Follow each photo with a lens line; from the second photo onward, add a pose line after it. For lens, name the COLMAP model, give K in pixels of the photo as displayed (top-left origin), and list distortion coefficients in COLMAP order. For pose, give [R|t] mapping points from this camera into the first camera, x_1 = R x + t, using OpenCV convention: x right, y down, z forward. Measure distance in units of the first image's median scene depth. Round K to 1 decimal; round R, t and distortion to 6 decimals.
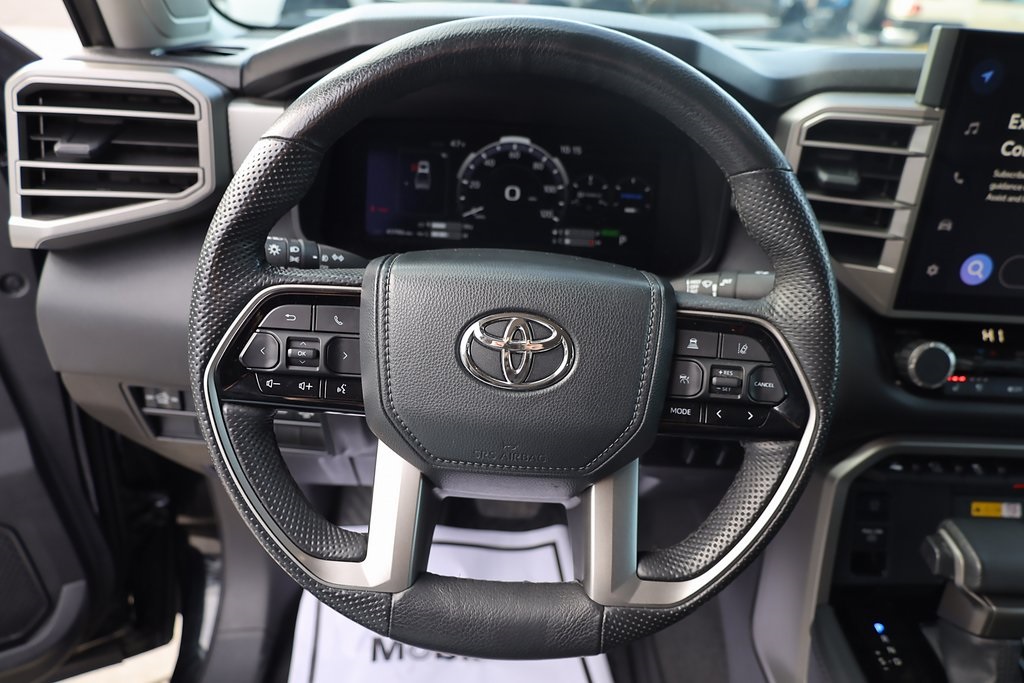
lens RADIAL K [[705.0, 0, 517.9], [0, 705.0, 339.5], [0, 0, 1]] dist [-0.008662, -0.000043]
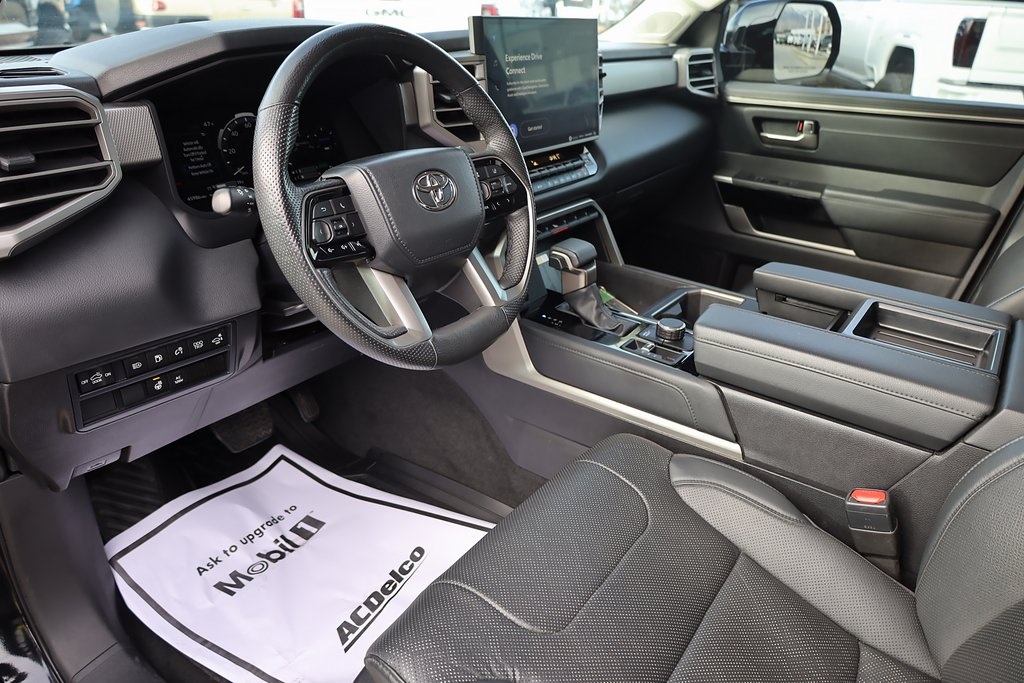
lens RADIAL K [[705.0, 0, 521.8], [0, 705.0, 345.1], [0, 0, 1]] dist [-0.008662, -0.000043]
pose [[0.590902, -0.383115, 0.709970, -1.080711], [0.376716, 0.909240, 0.177108, 0.118146], [-0.713386, 0.162804, 0.681598, -0.343794]]
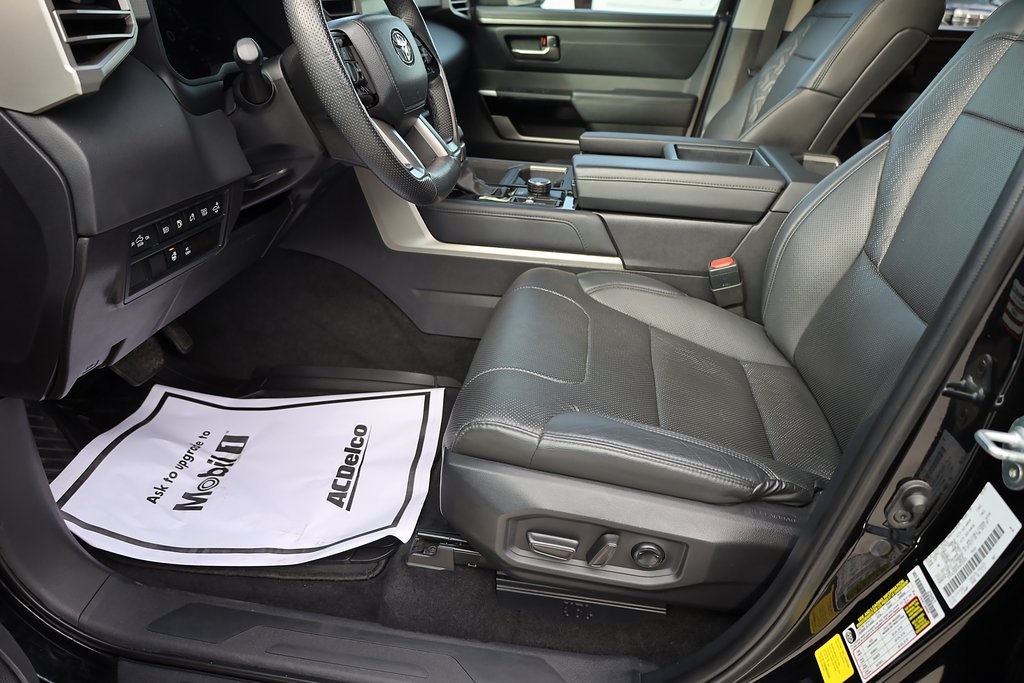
lens RADIAL K [[705.0, 0, 517.6], [0, 705.0, 356.0], [0, 0, 1]] dist [-0.008662, -0.000043]
pose [[0.138932, -0.494775, 0.857844, -1.849790], [0.433561, 0.809203, 0.396504, 0.061068], [-0.890350, 0.316840, 0.326939, 0.209478]]
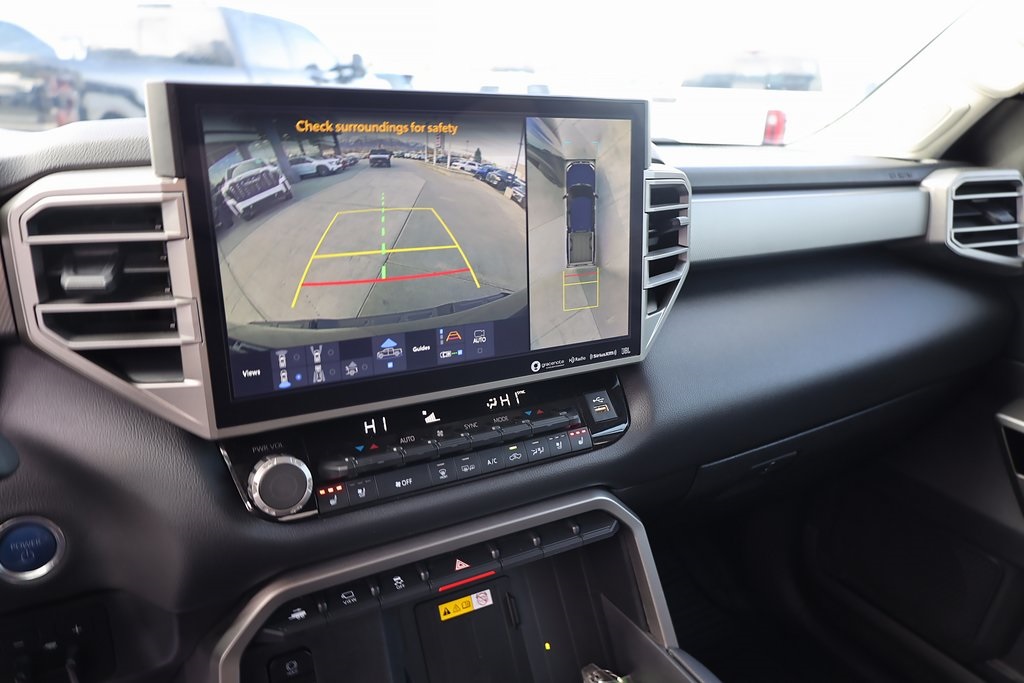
lens RADIAL K [[705.0, 0, 518.7], [0, 705.0, 344.3], [0, 0, 1]] dist [-0.008662, -0.000043]
pose [[0.874126, -0.183245, 0.449807, 0.514276], [0.240422, 0.967927, -0.072900, 0.003300], [-0.422021, 0.171867, 0.890146, 0.149821]]
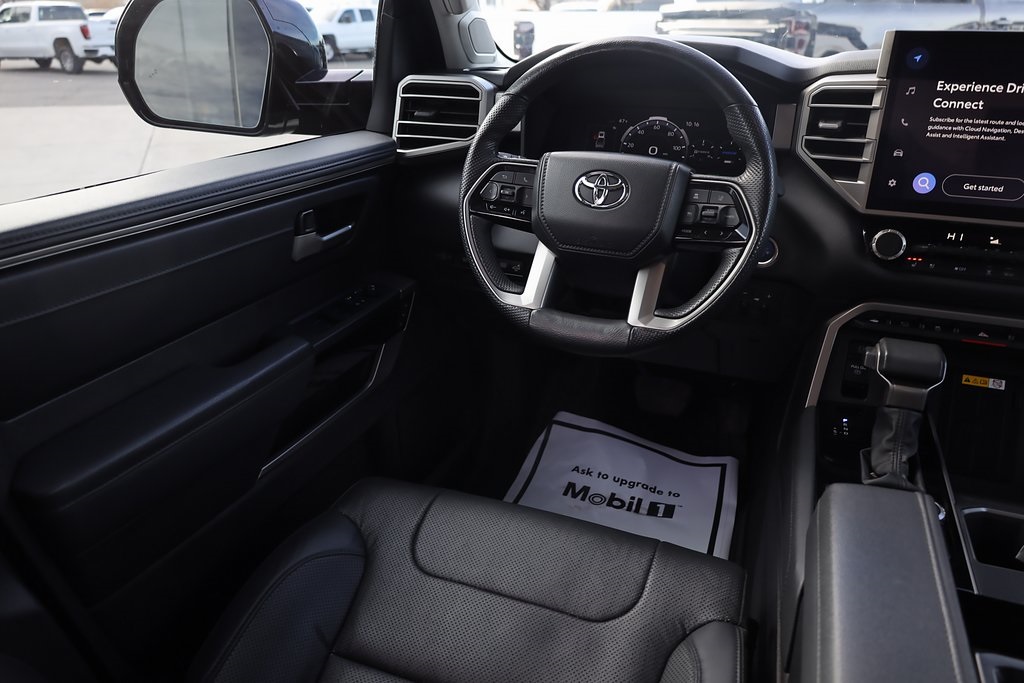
lens RADIAL K [[705.0, 0, 515.0], [0, 705.0, 344.8], [0, 0, 1]] dist [-0.008662, -0.000043]
pose [[0.925619, 0.102864, -0.364210, 0.431076], [-0.129157, 0.990437, -0.048516, 0.457265], [0.355737, 0.091947, 0.930052, -0.748573]]
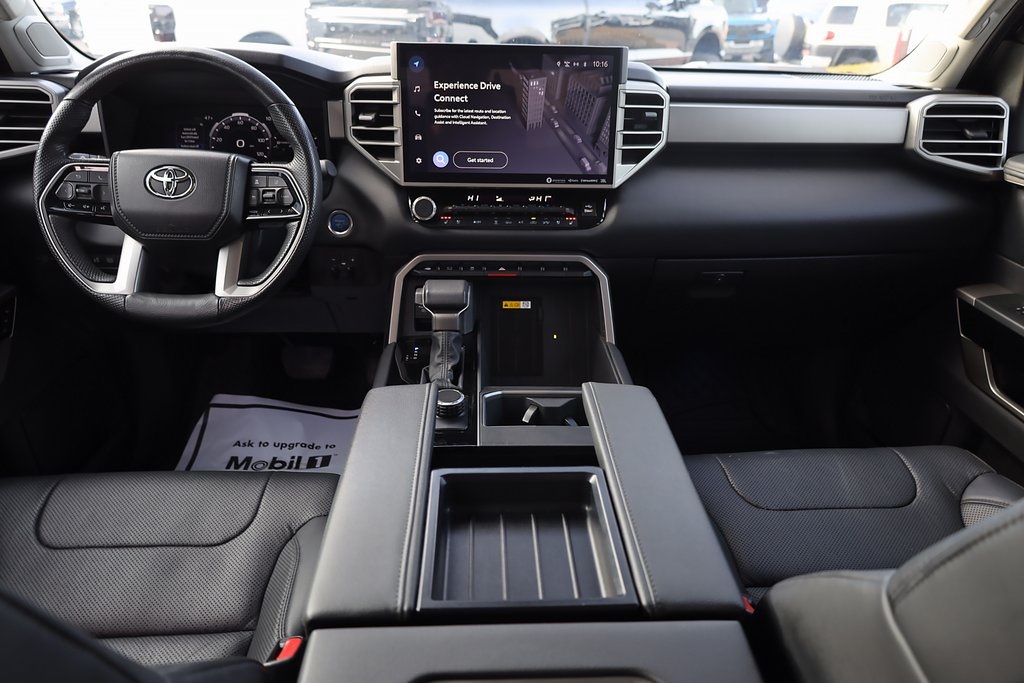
lens RADIAL K [[705.0, 0, 516.6], [0, 705.0, 344.7], [0, 0, 1]] dist [-0.008662, -0.000043]
pose [[0.998611, -0.048561, 0.020453, 0.827273], [0.049431, 0.997788, -0.044442, 0.550343], [-0.018250, 0.045391, 0.998803, -1.038058]]
